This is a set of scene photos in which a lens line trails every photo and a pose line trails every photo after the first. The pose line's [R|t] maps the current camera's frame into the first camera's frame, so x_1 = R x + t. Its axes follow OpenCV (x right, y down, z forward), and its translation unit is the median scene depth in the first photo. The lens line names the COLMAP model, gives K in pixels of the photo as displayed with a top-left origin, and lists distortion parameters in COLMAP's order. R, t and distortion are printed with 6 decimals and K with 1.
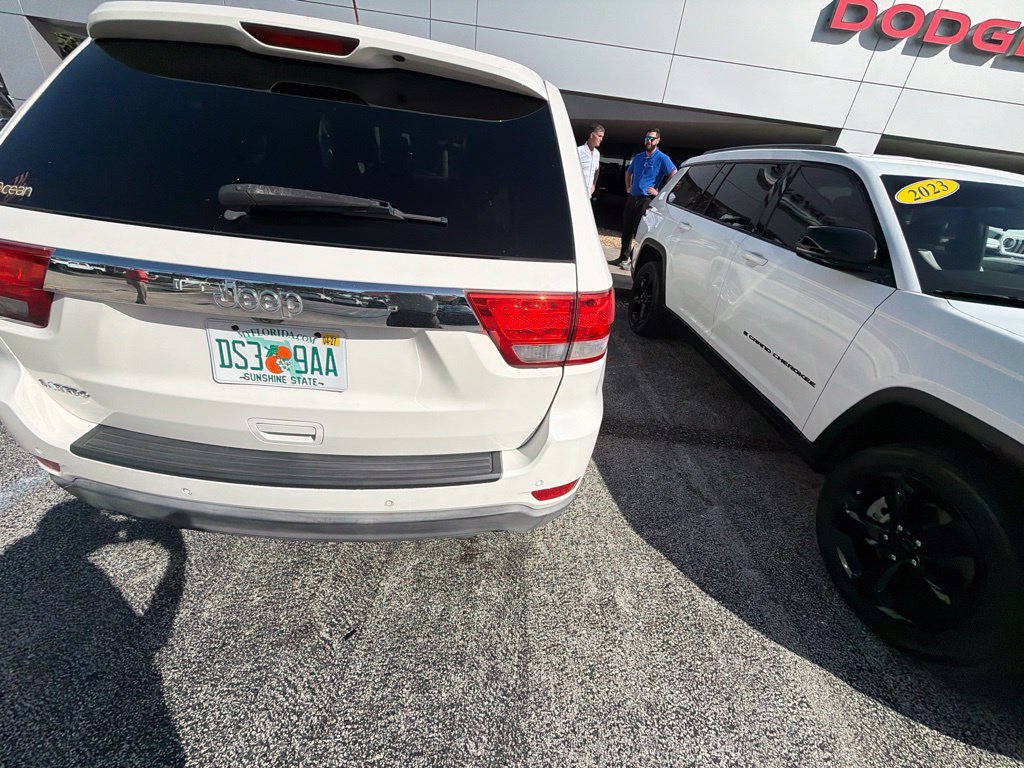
lens RADIAL K [[408.4, 0, 510.8], [0, 408.4, 382.9], [0, 0, 1]] dist [-0.000462, 0.000030]
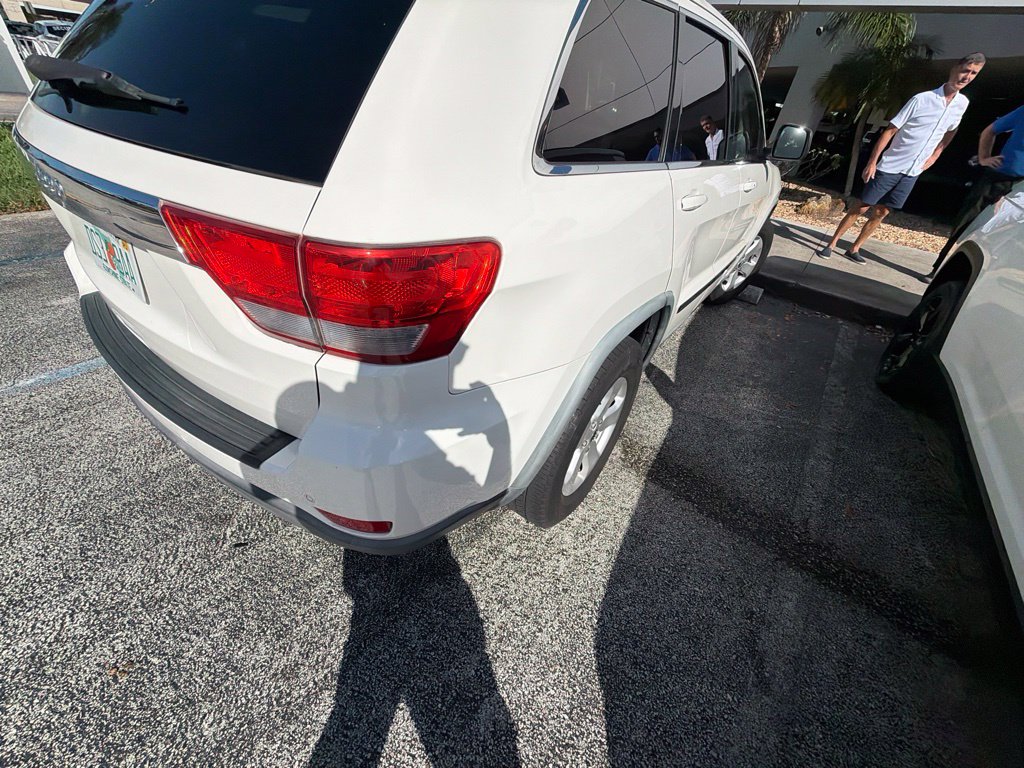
lens RADIAL K [[408.4, 0, 510.8], [0, 408.4, 382.9], [0, 0, 1]] dist [-0.000462, 0.000030]
pose [[0.791727, 0.336213, -0.510029, 0.609139], [-0.304918, 0.940971, 0.146964, -0.155314], [0.529334, 0.039162, 0.847509, 0.511805]]
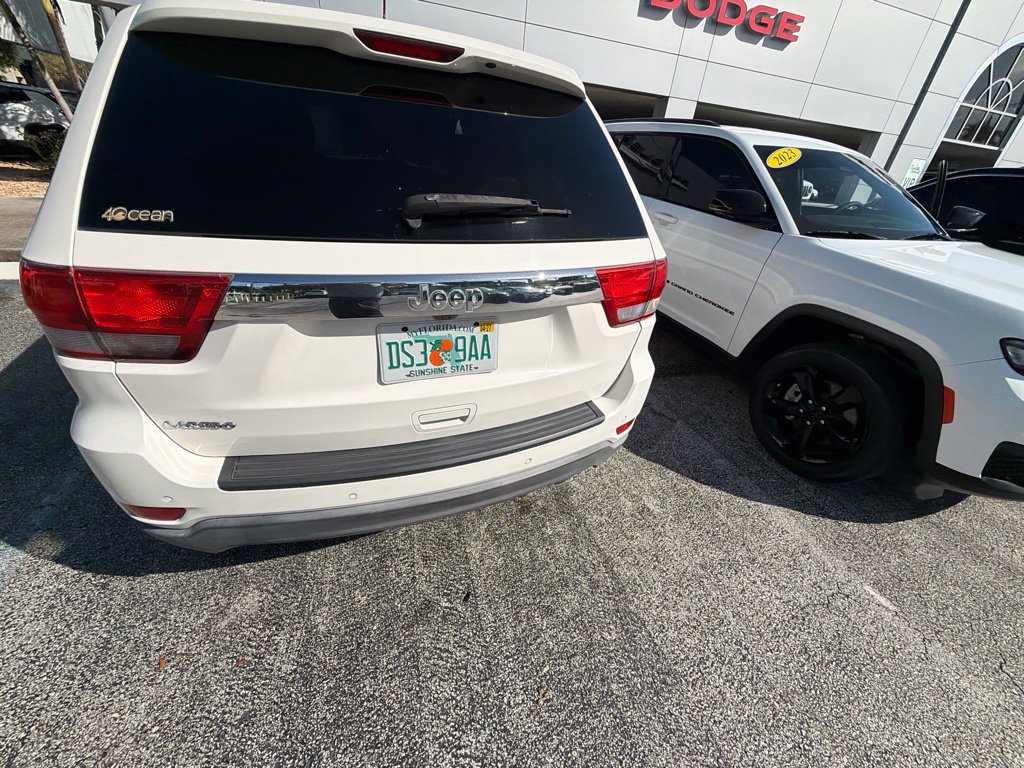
lens RADIAL K [[410.4, 0, 511.9], [0, 410.4, 383.5], [0, 0, 1]] dist [0.001475, 0.000271]
pose [[0.938573, -0.195350, 0.284463, -0.535011], [0.176176, 0.980072, 0.091763, -0.032281], [-0.296720, -0.036010, 0.954285, -0.083044]]
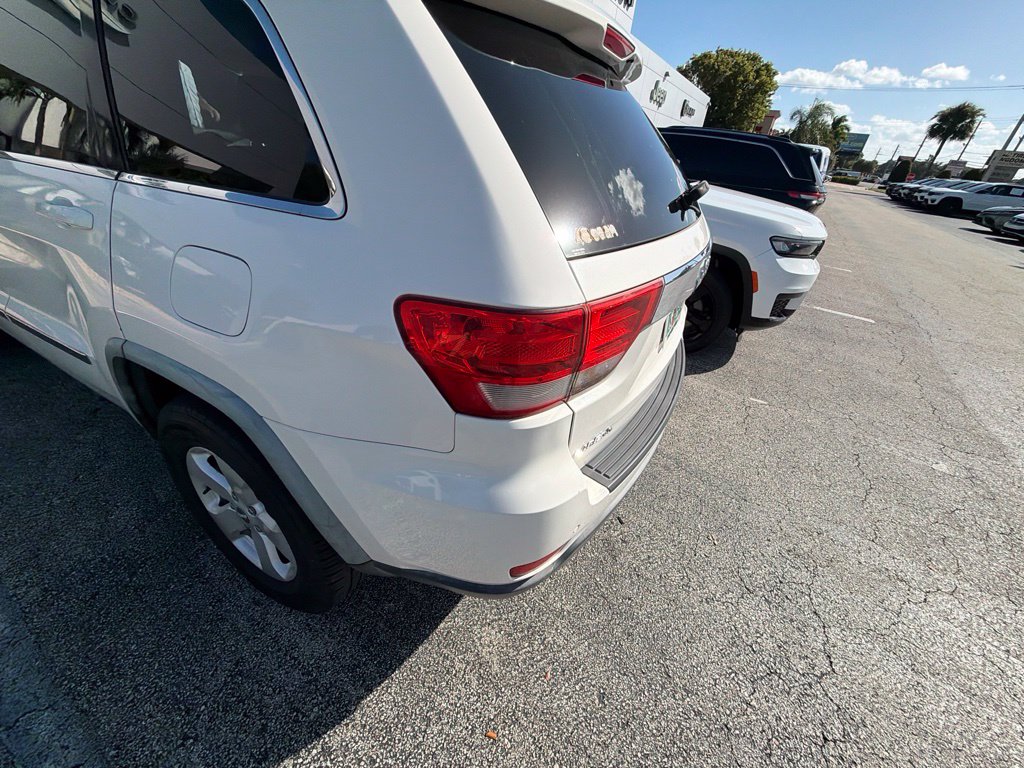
lens RADIAL K [[408.4, 0, 510.8], [0, 408.4, 382.9], [0, 0, 1]] dist [-0.000462, 0.000030]
pose [[0.515805, -0.498998, 0.696381, -1.415774], [0.374212, 0.862444, 0.340816, -0.392238], [-0.770656, 0.084800, 0.631584, 0.440845]]
